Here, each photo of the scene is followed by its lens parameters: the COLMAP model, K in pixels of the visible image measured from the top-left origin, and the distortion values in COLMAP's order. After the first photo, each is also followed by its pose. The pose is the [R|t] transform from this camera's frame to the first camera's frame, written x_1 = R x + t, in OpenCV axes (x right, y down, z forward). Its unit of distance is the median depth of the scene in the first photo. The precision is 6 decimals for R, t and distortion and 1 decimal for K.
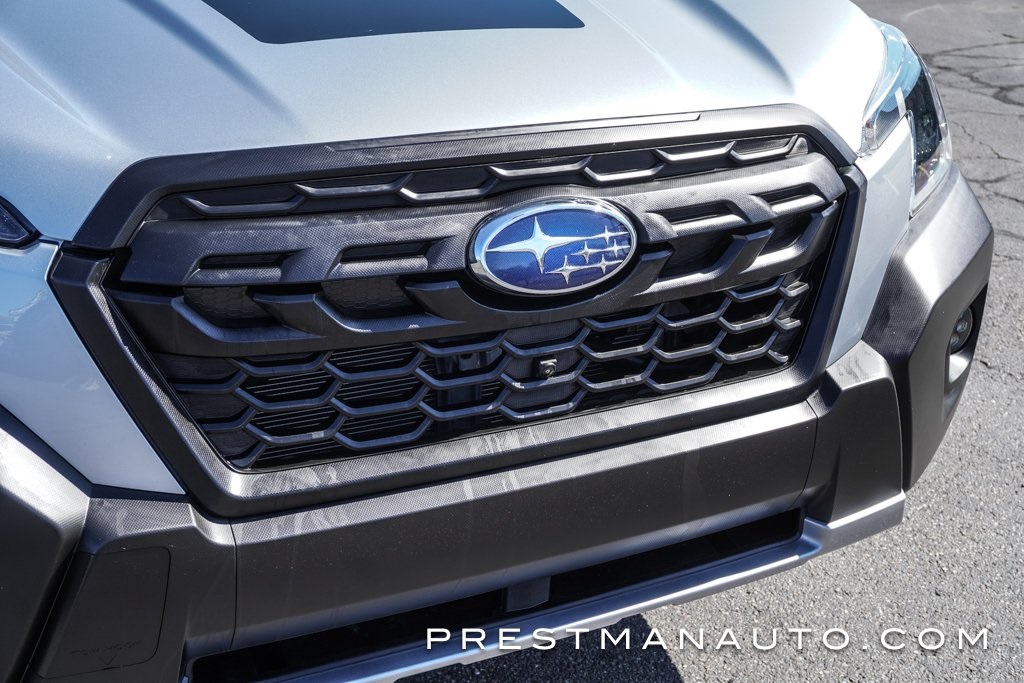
lens RADIAL K [[1298.9, 0, 514.4], [0, 1298.9, 342.3], [0, 0, 1]] dist [0.080001, 0.000000]
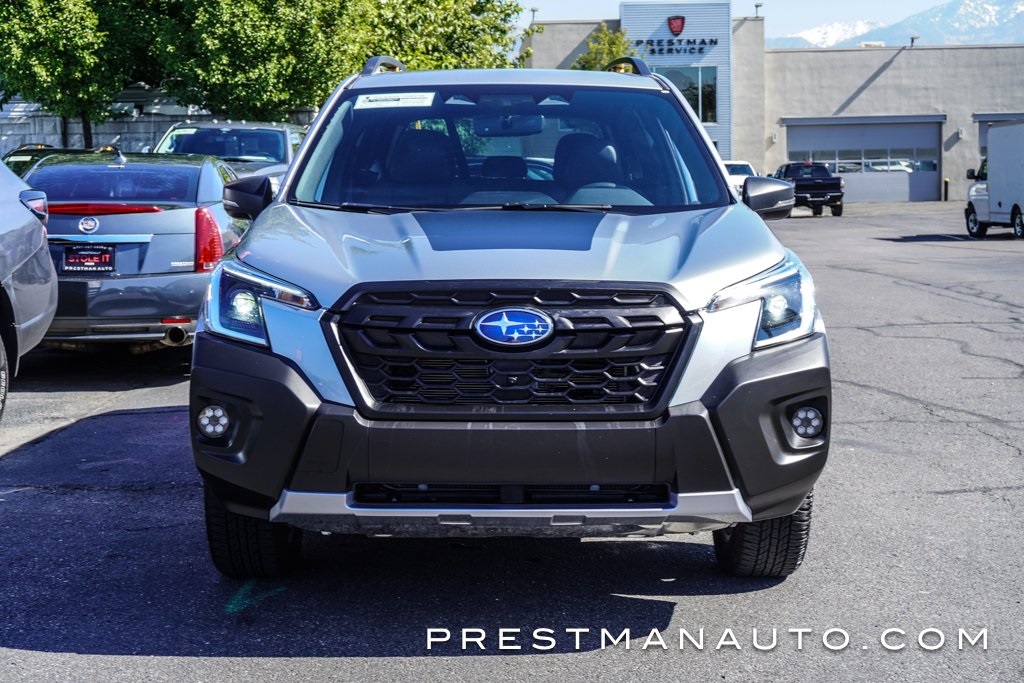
lens RADIAL K [[1555.0, 0, 512.8], [0, 1555.0, 342.8], [0, 0, 1]] dist [-0.005610, 0.000000]
pose [[0.896288, 0.023701, -0.442839, 1.335055], [-0.146540, 0.958307, -0.245302, 0.676540], [0.418562, 0.284755, 0.862392, -1.505765]]
